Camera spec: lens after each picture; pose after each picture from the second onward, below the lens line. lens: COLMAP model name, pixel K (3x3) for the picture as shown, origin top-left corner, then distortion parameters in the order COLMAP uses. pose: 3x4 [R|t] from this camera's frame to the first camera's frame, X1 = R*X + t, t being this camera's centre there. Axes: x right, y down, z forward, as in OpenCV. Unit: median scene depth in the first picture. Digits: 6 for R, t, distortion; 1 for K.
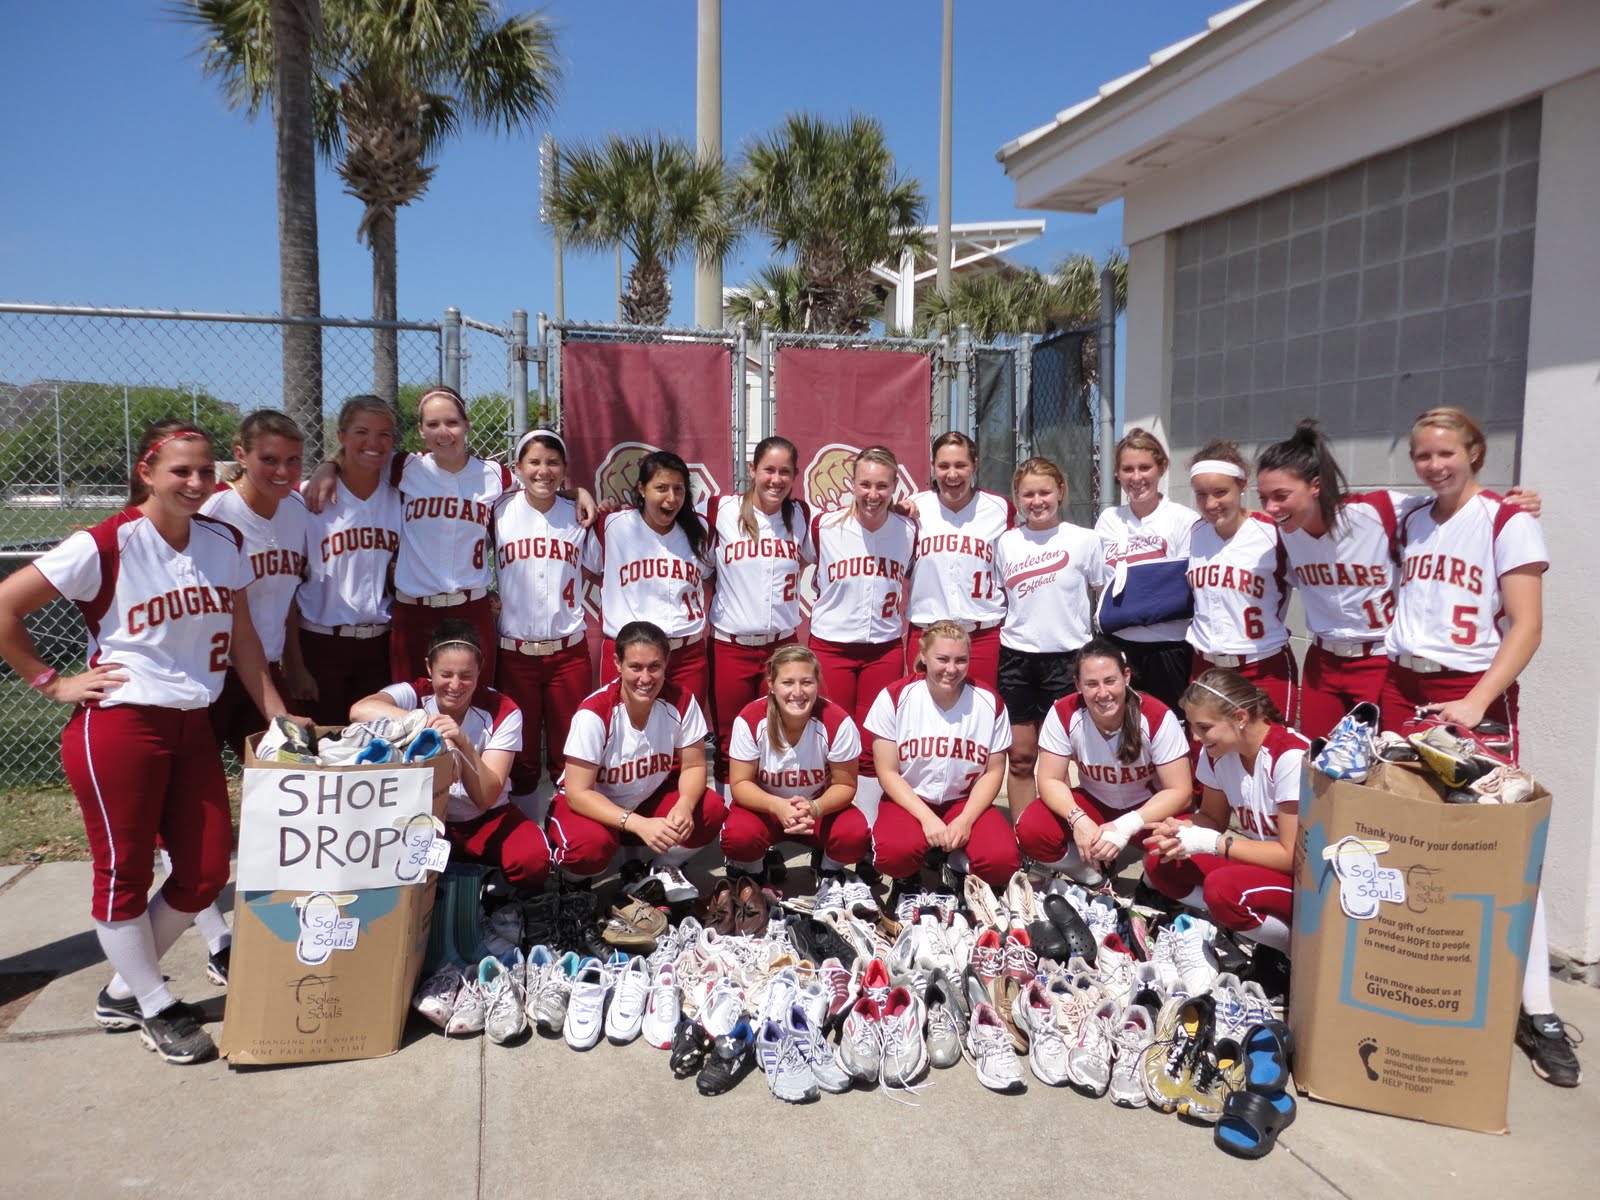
lens RADIAL K [[1174.5, 0, 842.6], [0, 1174.5, 600.5], [0, 0, 1]] dist [0.052772, -0.006339]
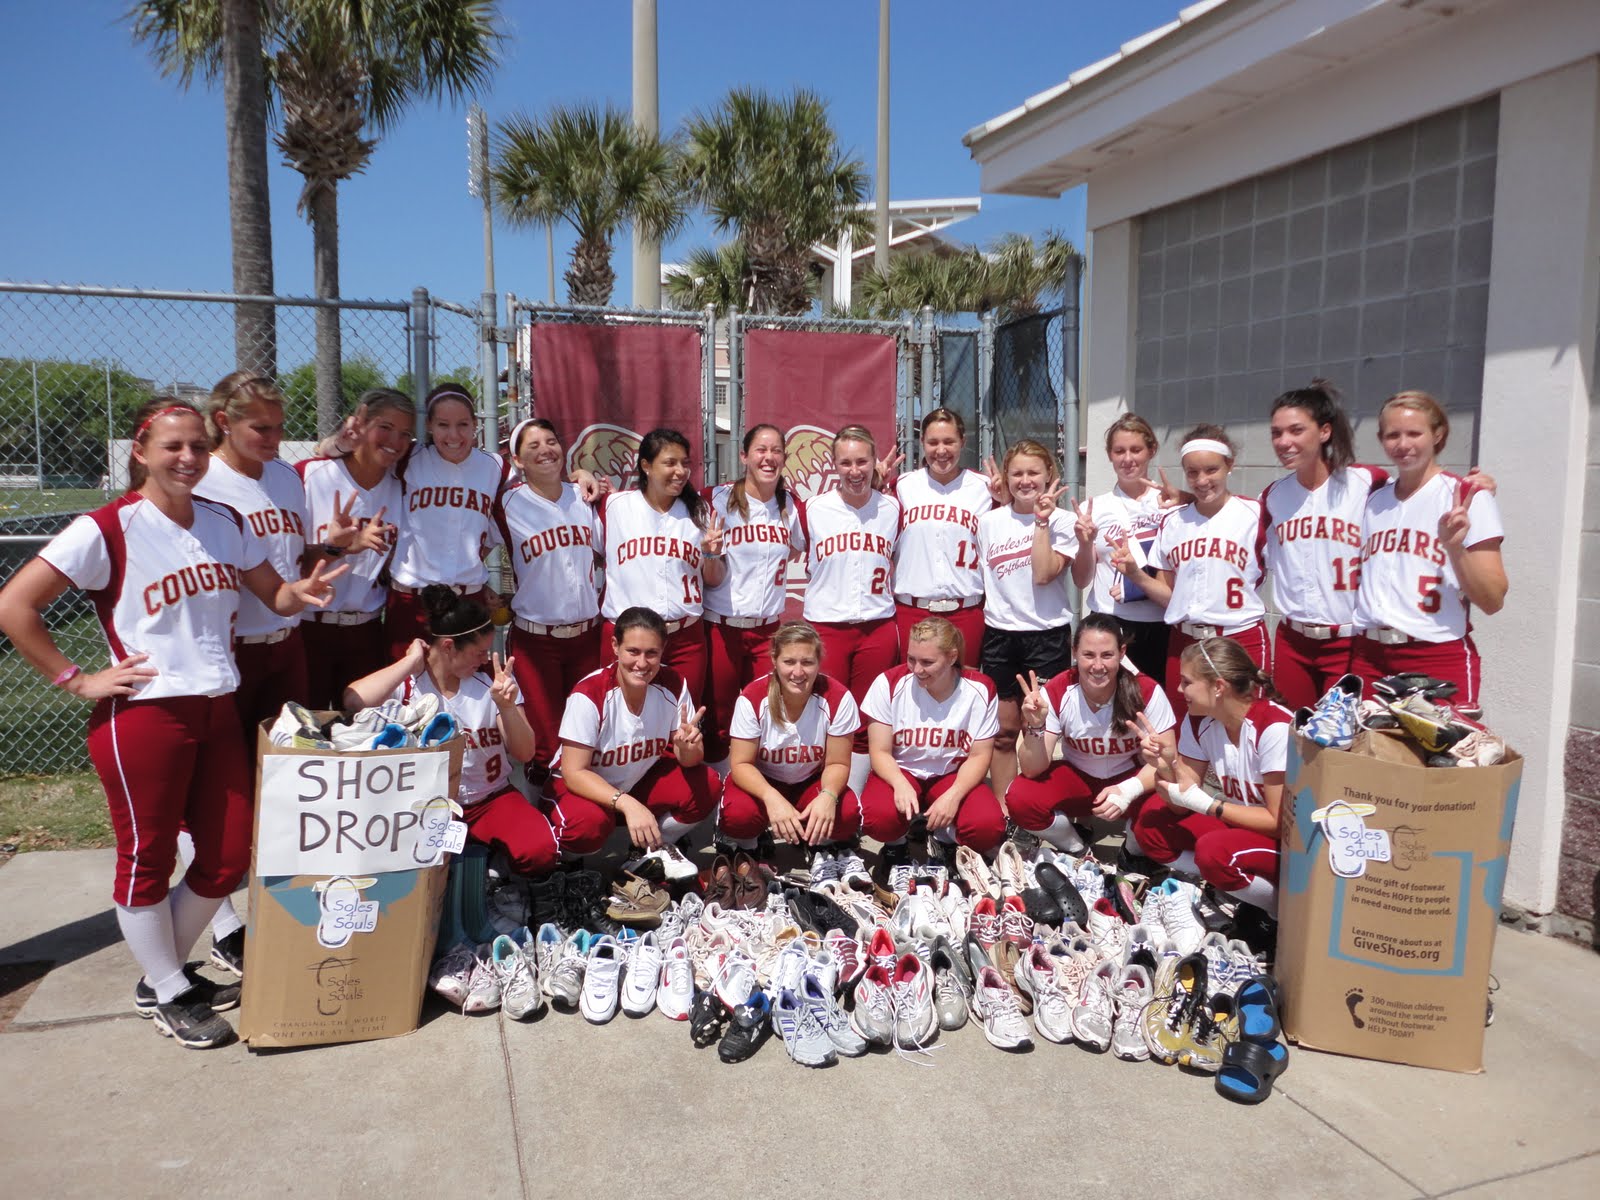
lens RADIAL K [[1196.8, 0, 800.0], [0, 1196.8, 600.0], [0, 0, 1]] dist [0.053611, -0.009935]
pose [[0.998099, -0.010049, 0.060811, -0.105147], [0.008889, 0.999774, 0.019312, -0.004250], [-0.060991, -0.018735, 0.997962, -0.040029]]
